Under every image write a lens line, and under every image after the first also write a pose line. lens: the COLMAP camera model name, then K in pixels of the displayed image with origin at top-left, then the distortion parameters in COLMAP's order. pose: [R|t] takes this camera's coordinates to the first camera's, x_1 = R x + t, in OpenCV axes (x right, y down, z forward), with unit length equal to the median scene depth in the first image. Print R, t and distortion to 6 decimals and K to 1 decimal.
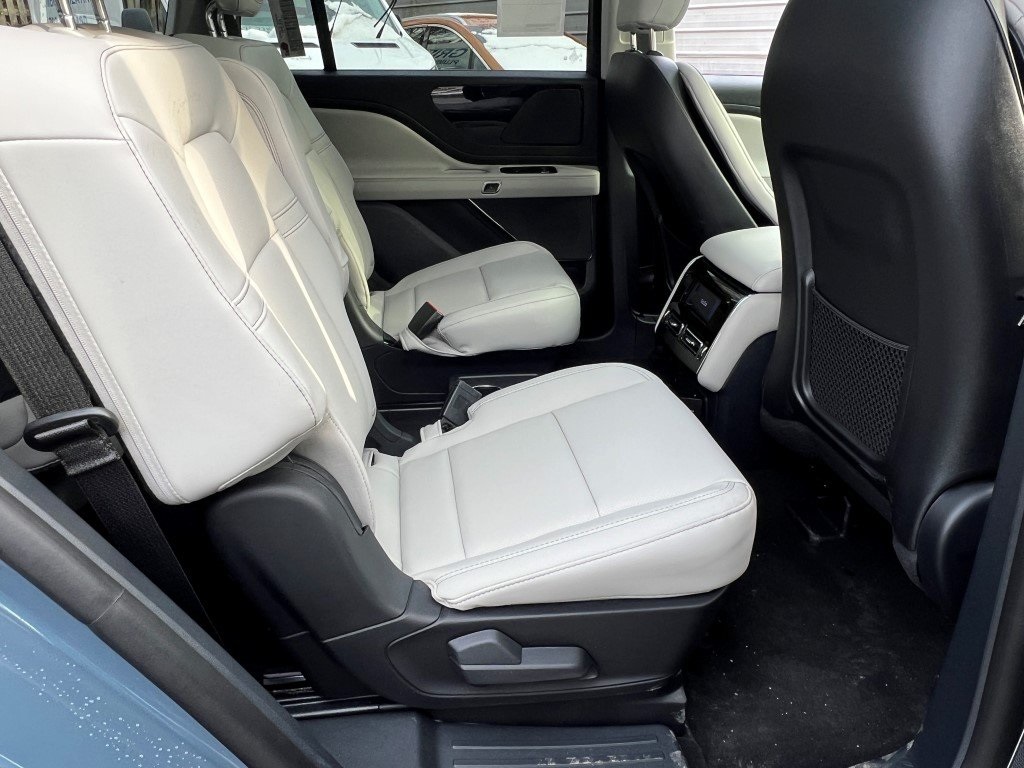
lens RADIAL K [[747.5, 0, 511.2], [0, 747.5, 404.6], [0, 0, 1]] dist [-0.003328, 0.007892]
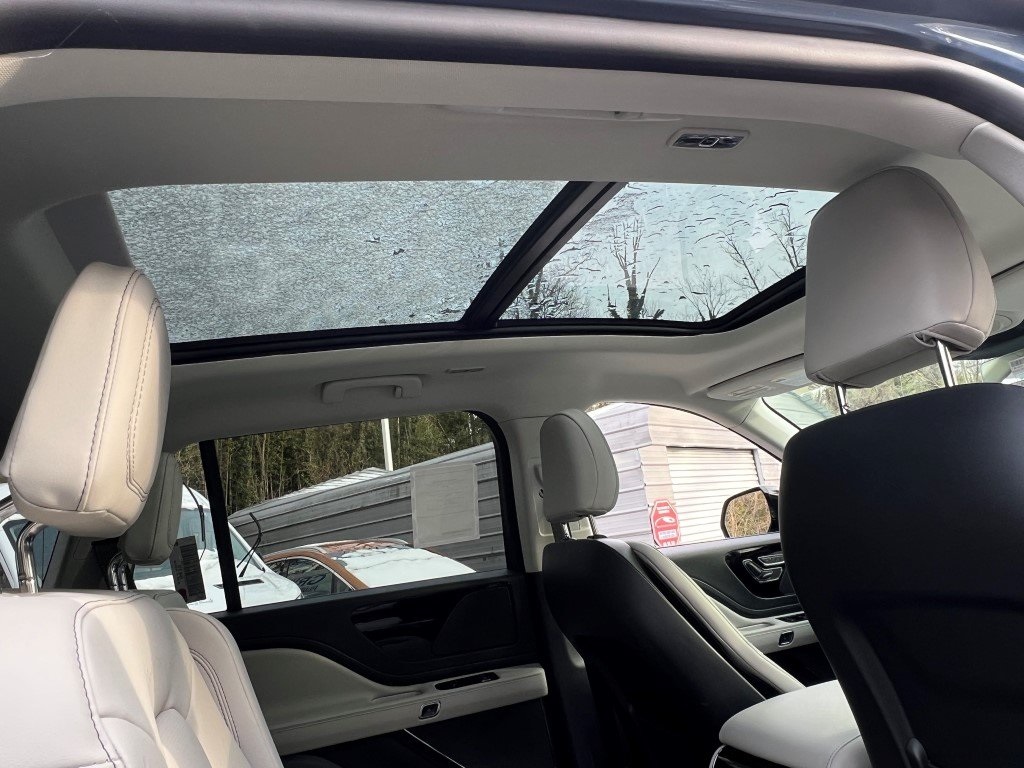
lens RADIAL K [[747.5, 0, 511.2], [0, 747.5, 404.6], [0, 0, 1]] dist [-0.003328, 0.007892]
pose [[0.967648, -0.100917, 0.231243, -0.097189], [0.219992, 0.786228, -0.577450, -0.052393], [-0.123536, 0.609640, 0.782993, 0.111950]]
